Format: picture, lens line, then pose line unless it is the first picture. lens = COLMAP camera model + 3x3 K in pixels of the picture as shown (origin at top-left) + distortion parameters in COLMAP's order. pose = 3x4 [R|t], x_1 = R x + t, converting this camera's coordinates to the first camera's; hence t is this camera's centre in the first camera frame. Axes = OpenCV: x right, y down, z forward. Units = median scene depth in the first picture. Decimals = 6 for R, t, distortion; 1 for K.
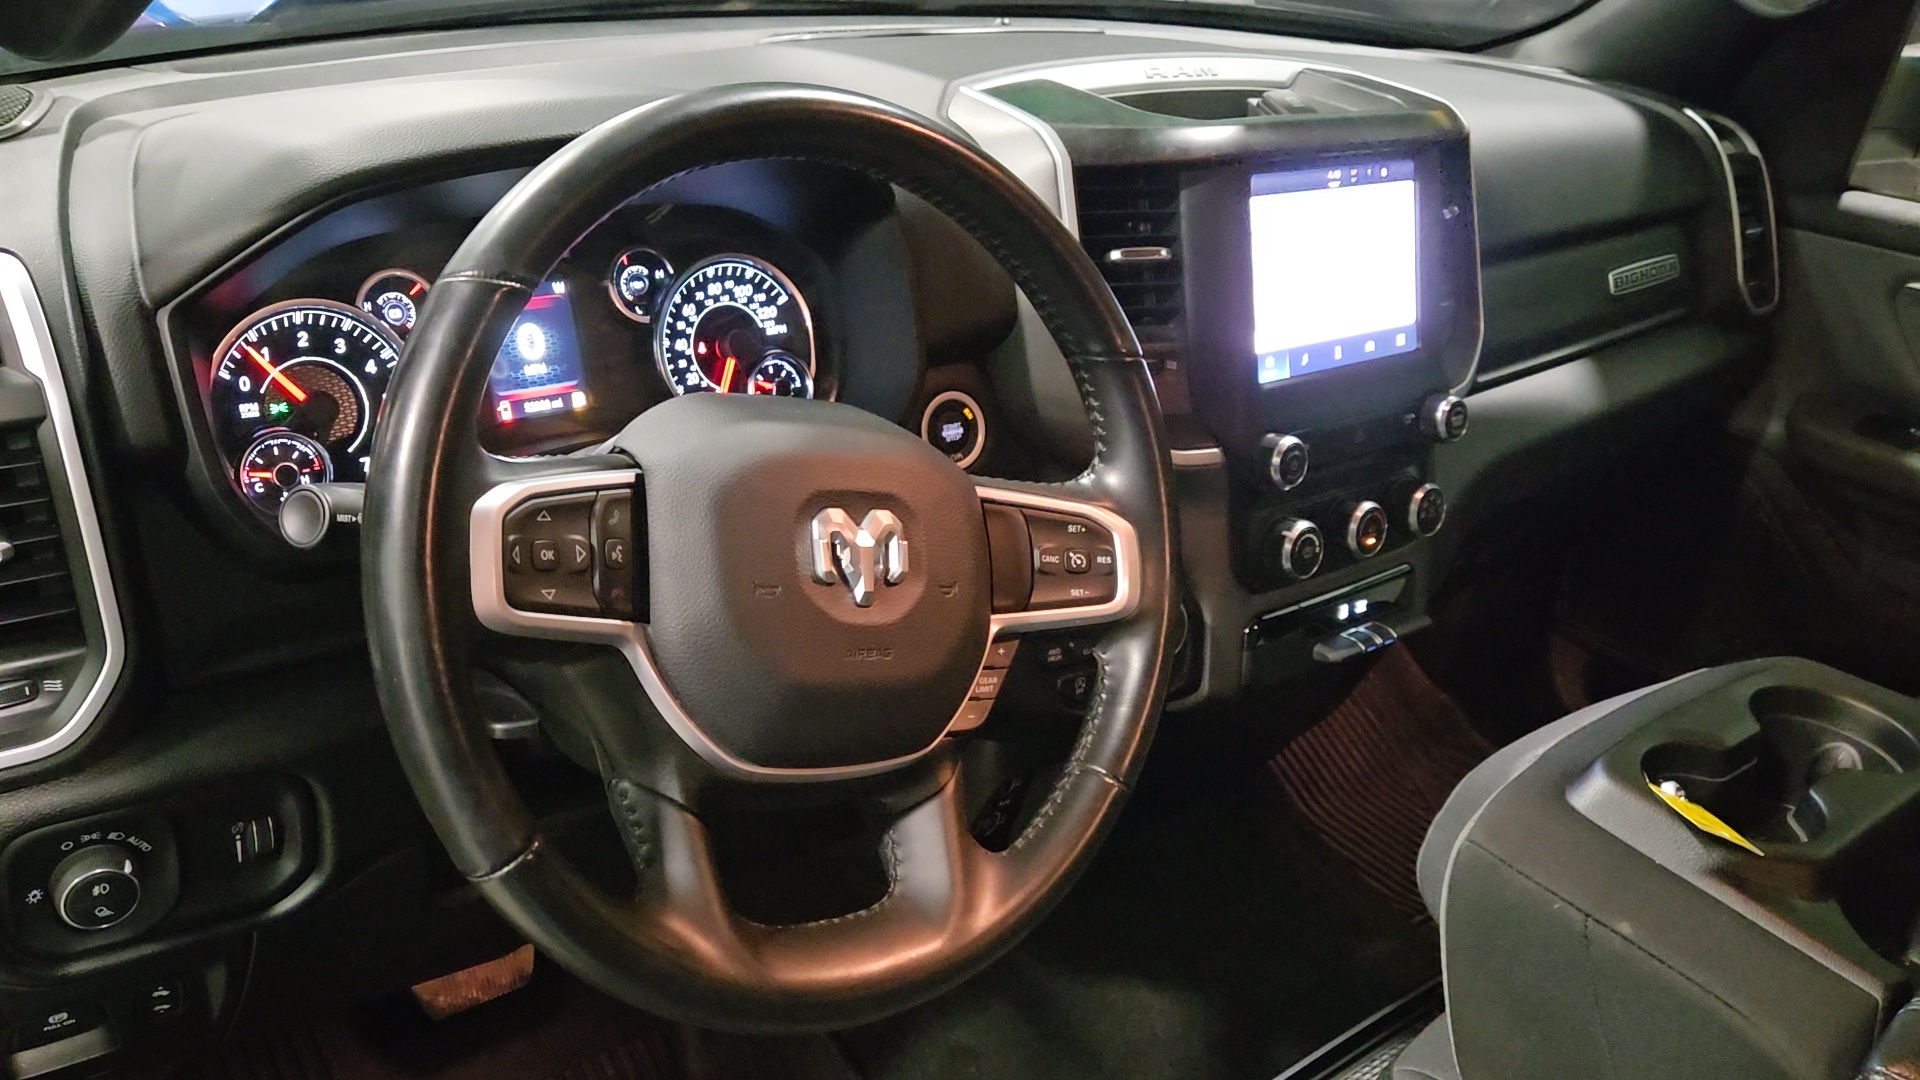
lens RADIAL K [[1578.2, 0, 961.5], [0, 1578.2, 540.9], [0, 0, 1]] dist [0.012833, 0.008010]
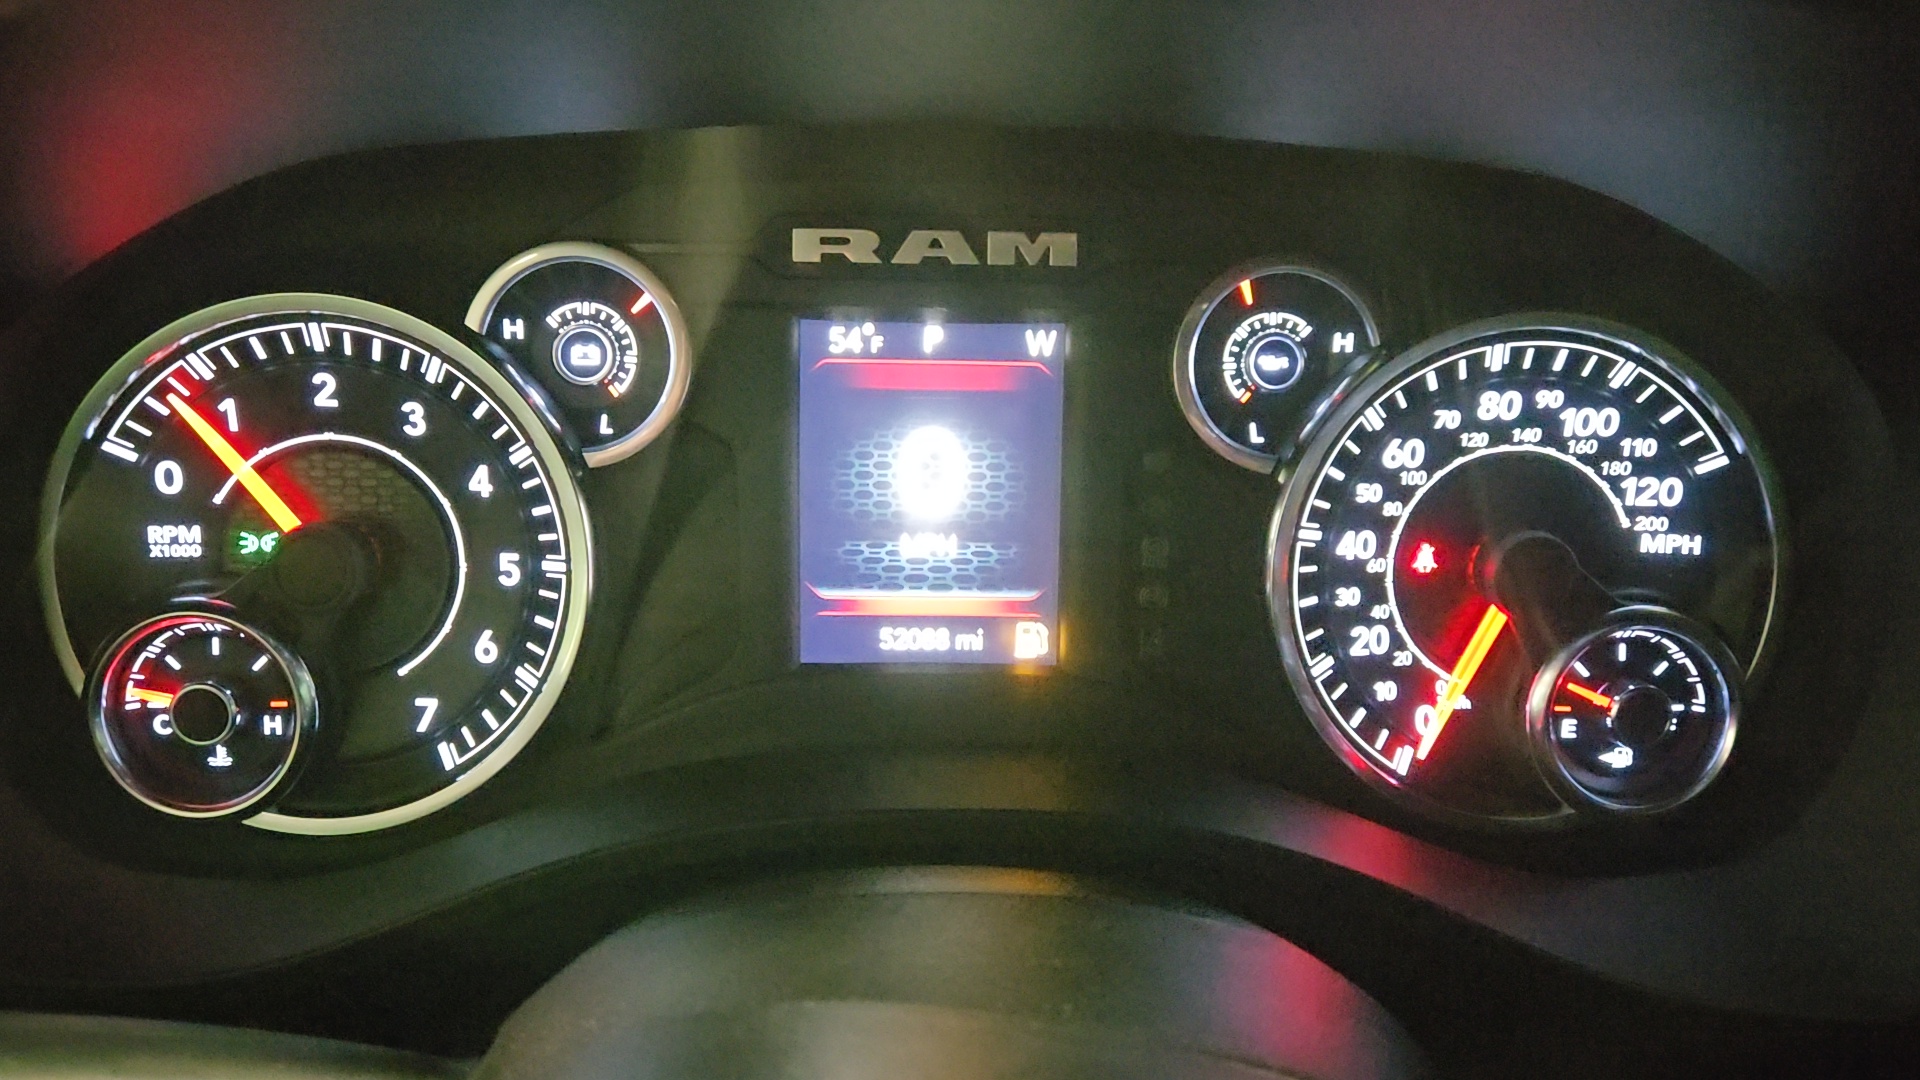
lens RADIAL K [[1578.2, 0, 966.0], [0, 1578.2, 537.1], [0, 0, 1]] dist [0.012833, 0.008010]
pose [[0.787051, 0.238643, -0.568859, -0.044548], [-0.217780, 0.970255, 0.105721, -0.147588], [0.577168, 0.040679, 0.815612, 0.670191]]
